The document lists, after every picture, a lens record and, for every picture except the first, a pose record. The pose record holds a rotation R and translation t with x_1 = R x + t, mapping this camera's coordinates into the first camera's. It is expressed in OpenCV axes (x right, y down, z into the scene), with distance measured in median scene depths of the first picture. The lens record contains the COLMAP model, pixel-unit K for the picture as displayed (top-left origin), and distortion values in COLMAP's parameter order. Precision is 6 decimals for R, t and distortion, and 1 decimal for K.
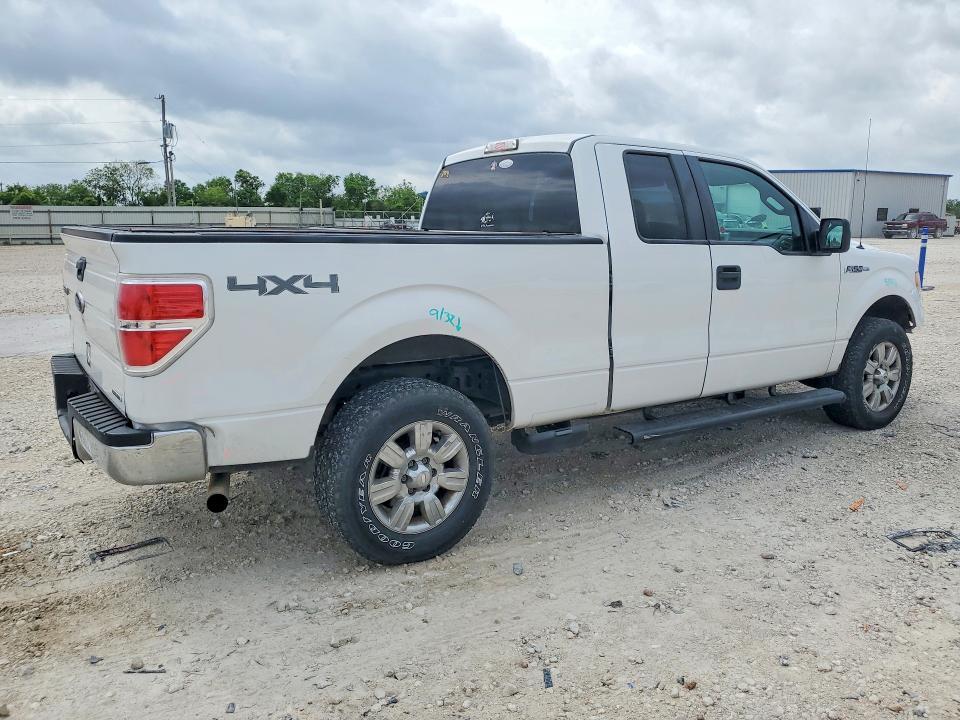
lens RADIAL K [[763.8, 0, 480.0], [0, 763.8, 360.0], [0, 0, 1]] dist [0.013469, 0.009537]
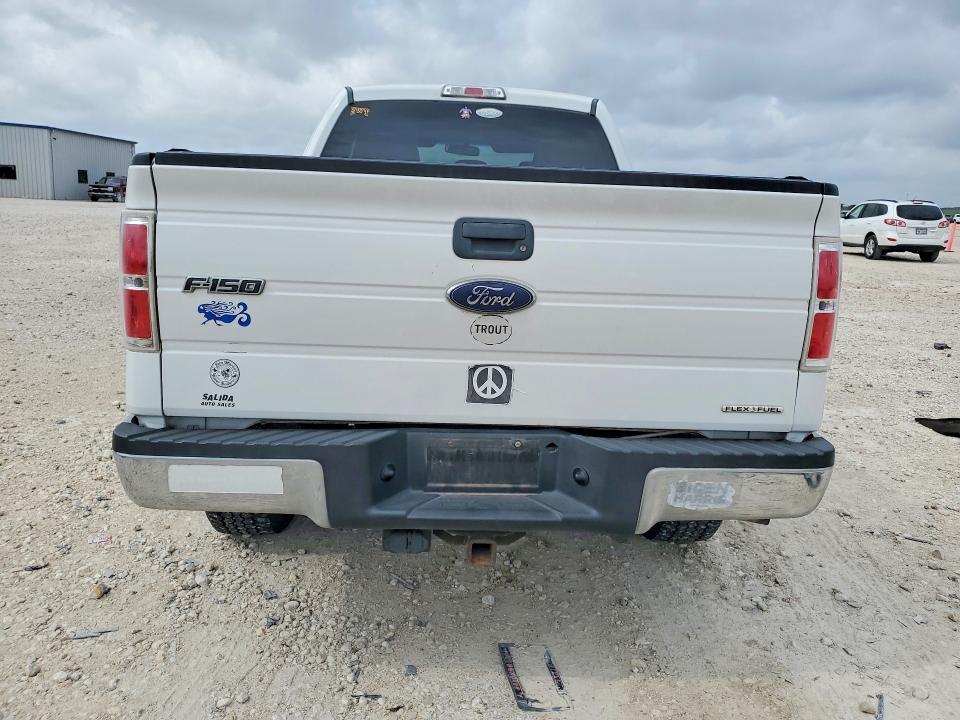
lens RADIAL K [[763.8, 0, 480.0], [0, 763.8, 360.0], [0, 0, 1]] dist [0.013469, 0.009537]
pose [[0.506432, -0.157693, 0.847738, -0.786028], [0.118166, 0.986552, 0.112923, -0.071677], [-0.854145, 0.042986, 0.518255, 0.550682]]
